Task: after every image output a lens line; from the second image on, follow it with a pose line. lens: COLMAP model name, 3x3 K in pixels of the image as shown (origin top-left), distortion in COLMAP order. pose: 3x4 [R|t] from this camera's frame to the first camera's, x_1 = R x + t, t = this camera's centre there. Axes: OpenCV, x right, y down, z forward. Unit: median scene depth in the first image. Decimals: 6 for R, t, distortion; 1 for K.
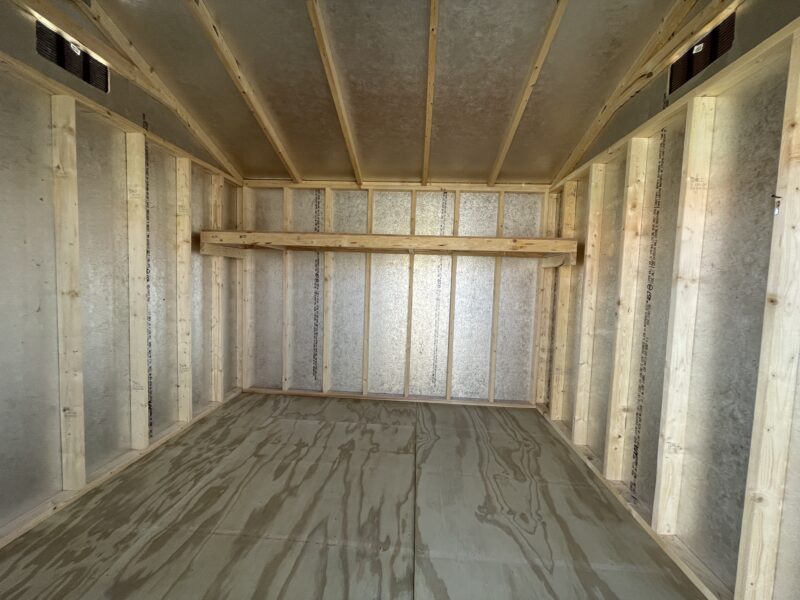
lens RADIAL K [[321.1, 0, 399.2], [0, 321.1, 299.7], [0, 0, 1]] dist [-0.001976, -0.000505]
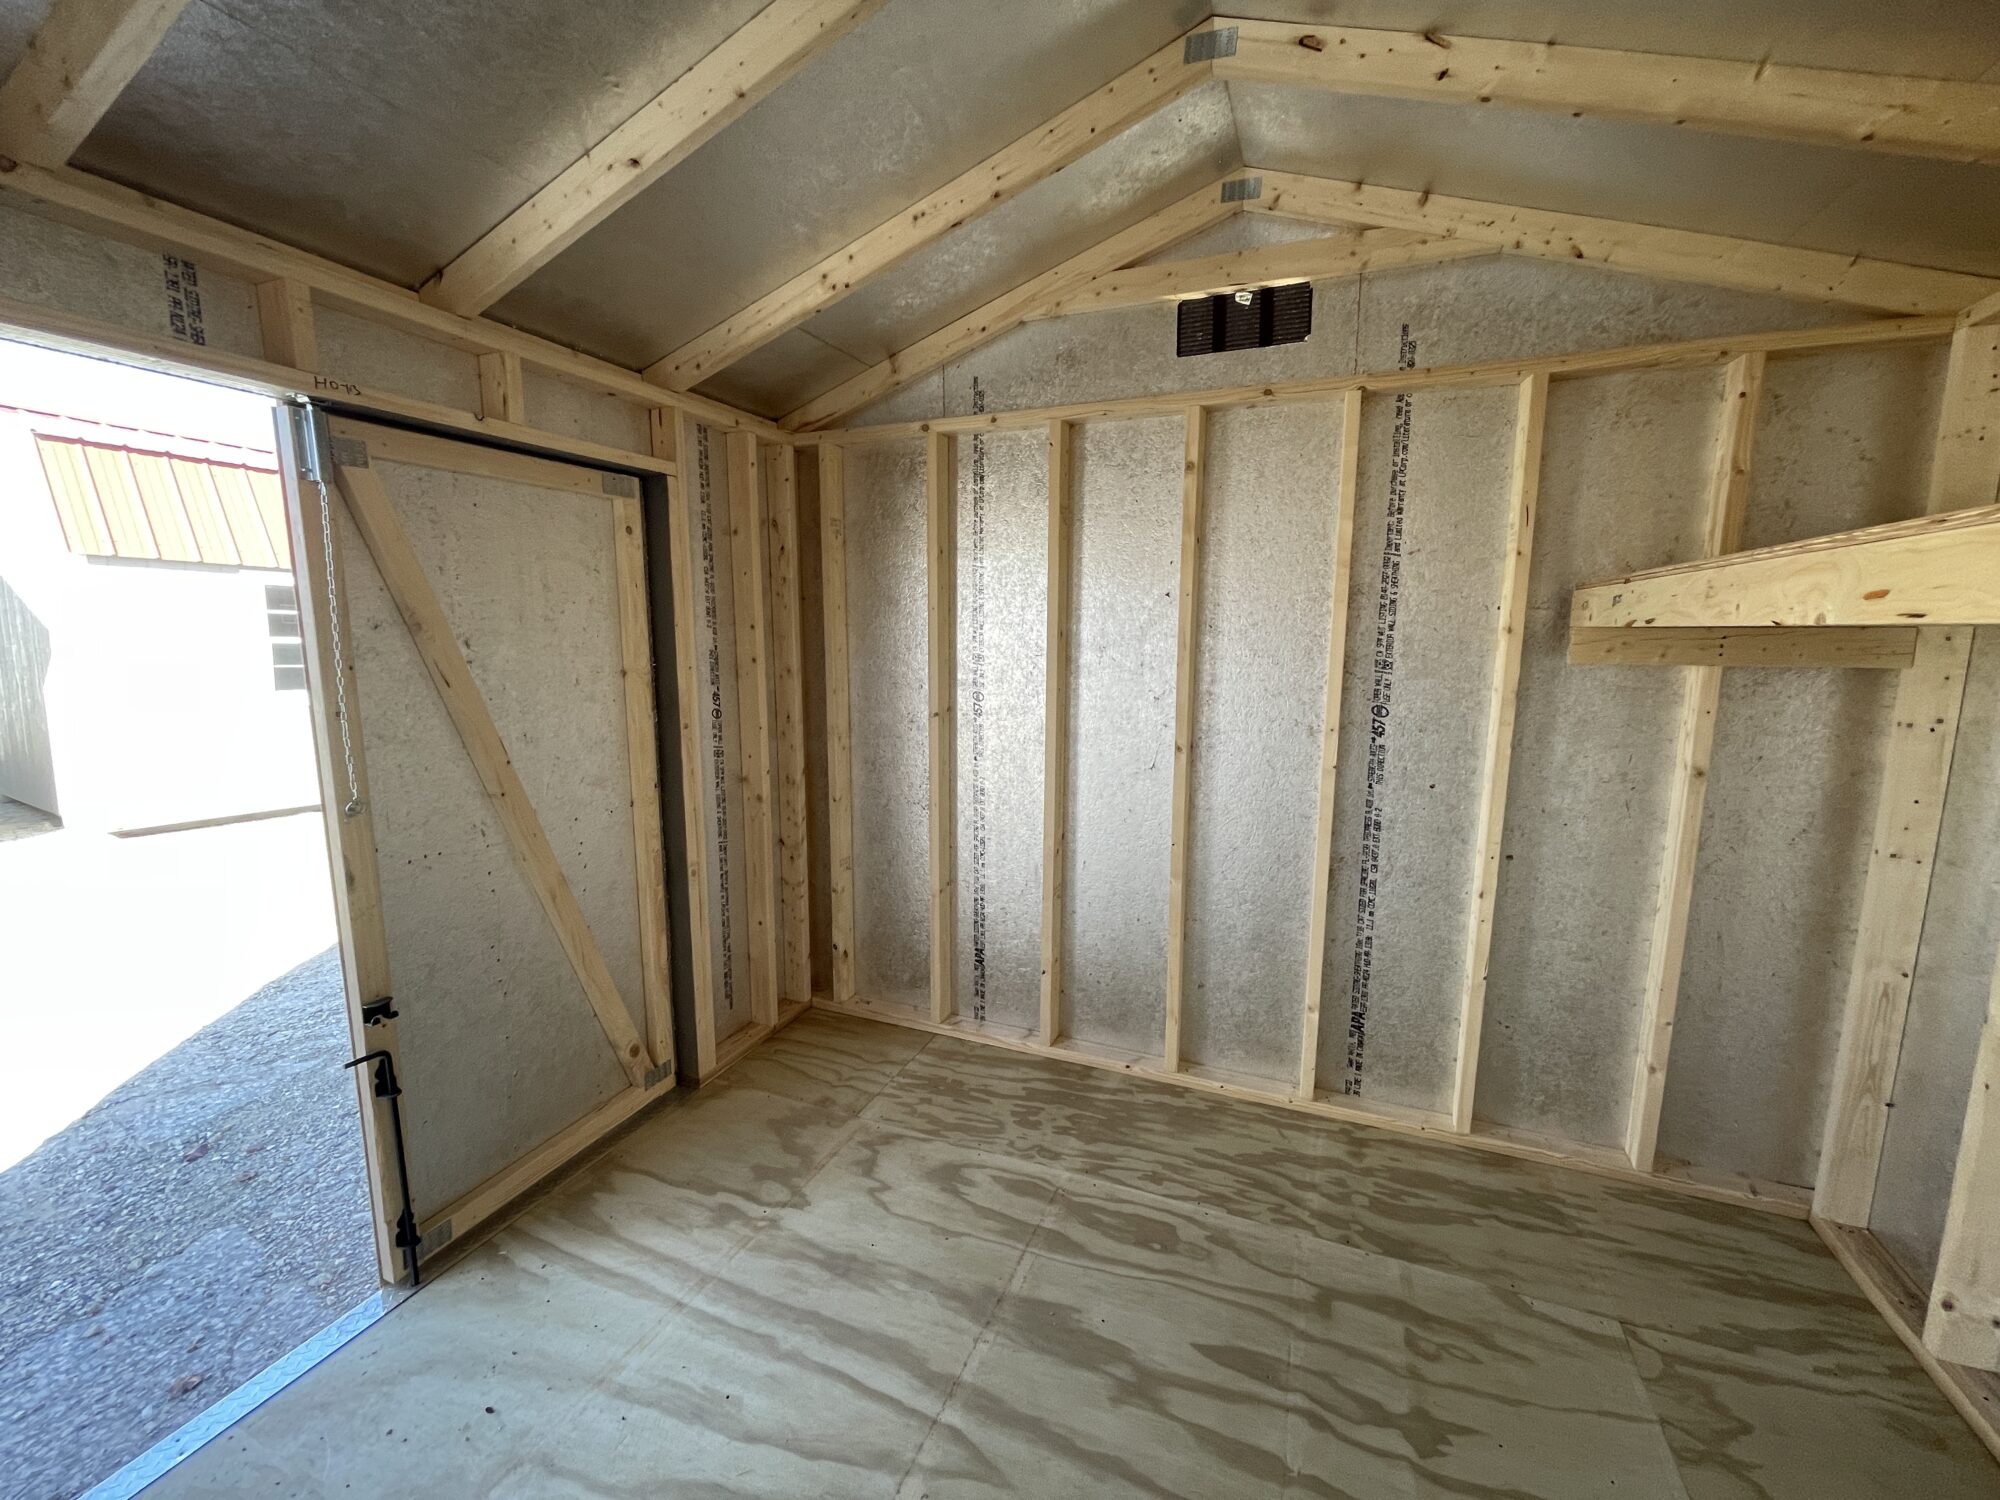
lens RADIAL K [[802.9, 0, 997.9], [0, 802.9, 749.4], [0, 0, 1]] dist [-0.001976, -0.000505]
pose [[-0.325503, 0.106318, -0.939545, 0.364687], [-0.078951, 0.987132, 0.139056, -0.149185], [0.942239, 0.119441, -0.312921, 0.871731]]
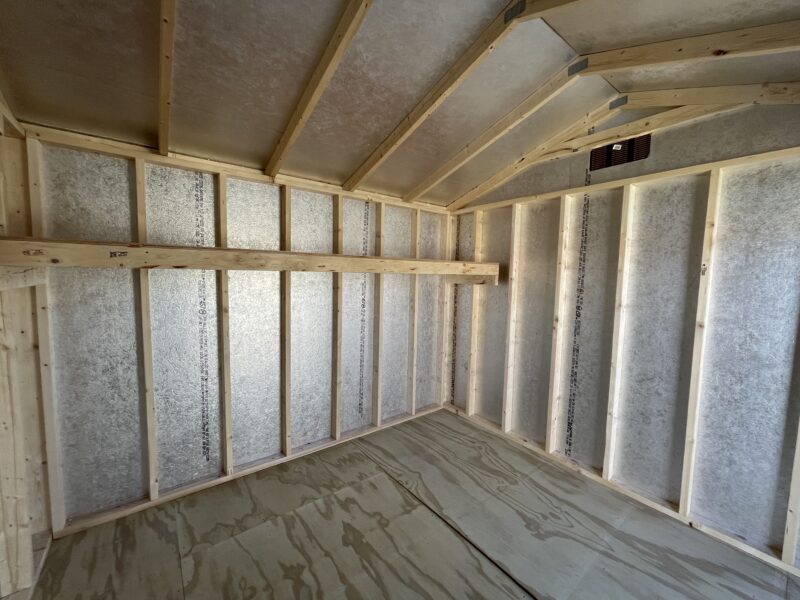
lens RADIAL K [[323.9, 0, 397.8], [0, 323.9, 298.3], [0, 0, 1]] dist [0.001801, 0.000459]
pose [[0.755893, -0.070532, 0.650885, -0.578493], [0.049892, 0.997495, 0.050150, -0.153551], [-0.652791, -0.005435, 0.757518, 0.366777]]
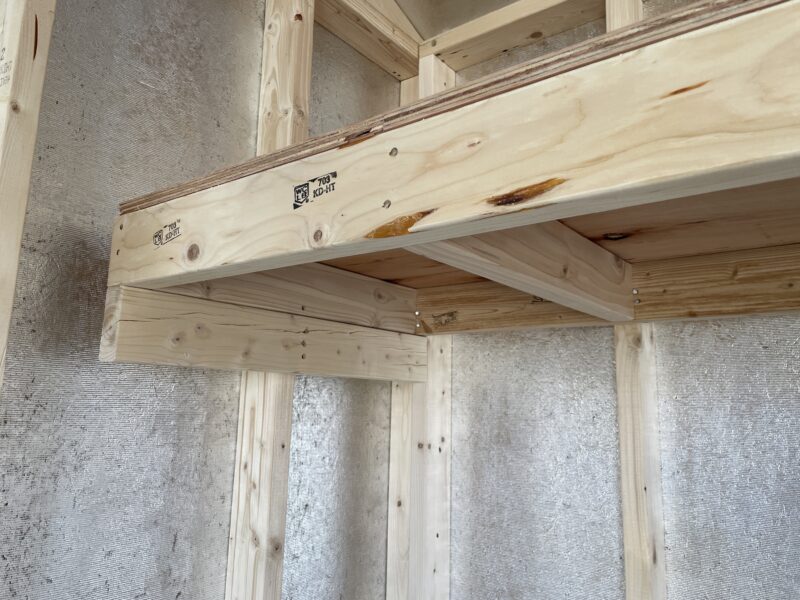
lens RADIAL K [[607.4, 0, 400.0], [0, 607.4, 300.0], [0, 0, 1]] dist [0.003568, 0.001780]
pose [[0.826277, -0.108156, -0.552783, -0.408950], [-0.034843, 0.969698, -0.241810, -0.127967], [0.562186, 0.219062, 0.797470, 1.006546]]
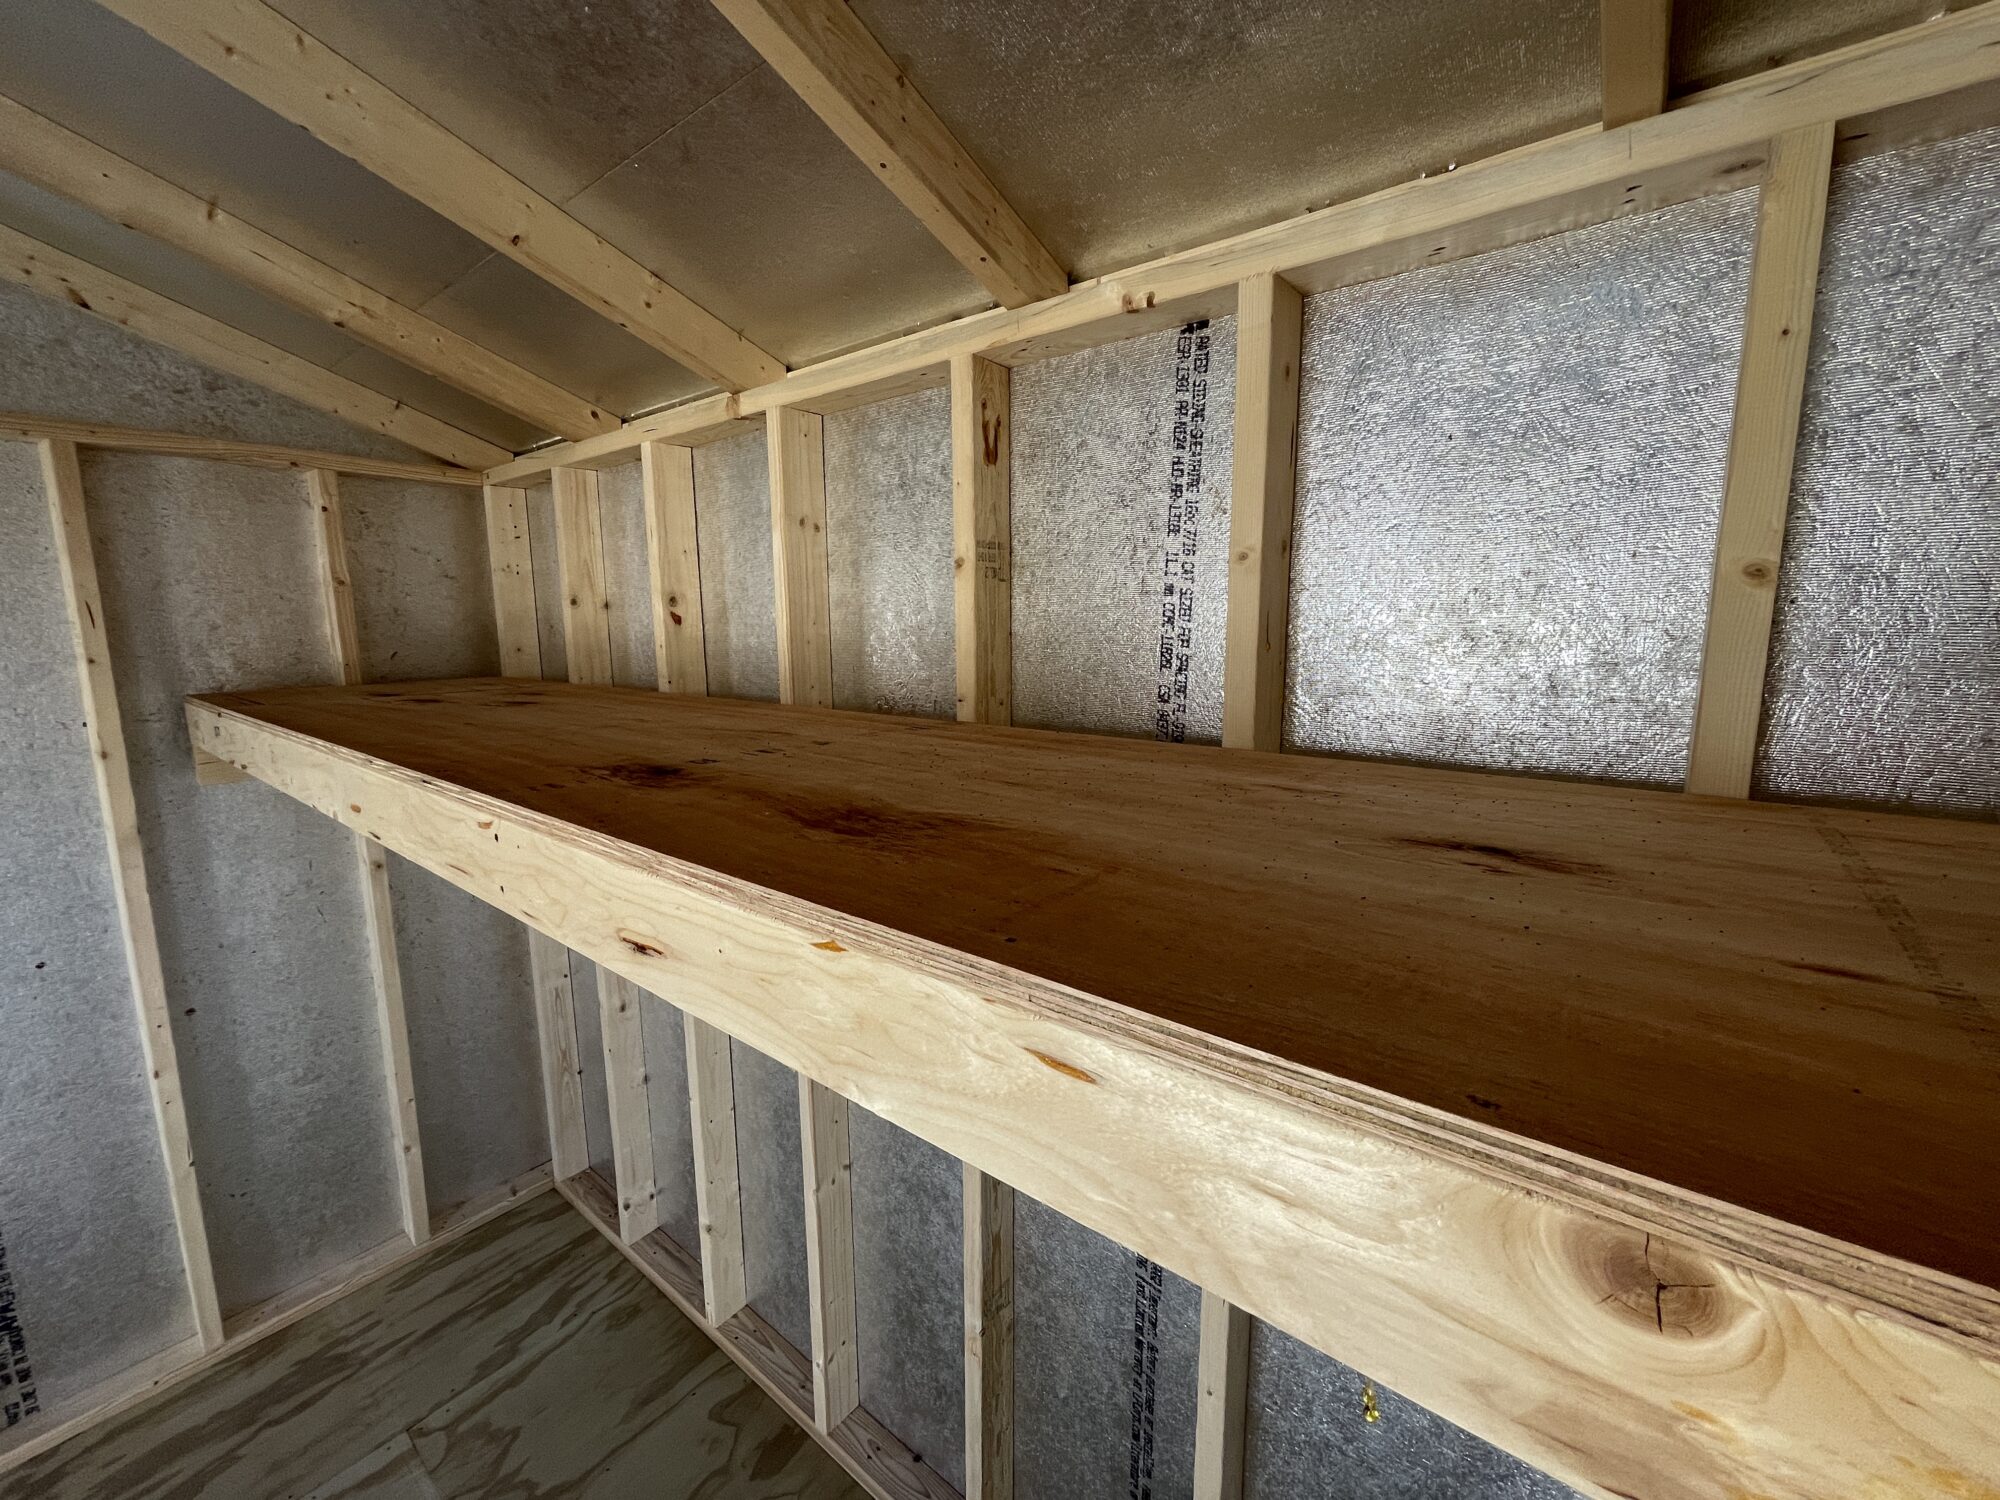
lens RADIAL K [[802.9, 0, 997.9], [0, 802.9, 749.4], [0, 0, 1]] dist [-0.001976, -0.000505]
pose [[0.818940, 0.052576, -0.571466, 0.388658], [-0.008781, 0.996826, 0.079127, -0.276861], [0.573812, -0.059782, 0.816802, 0.994901]]
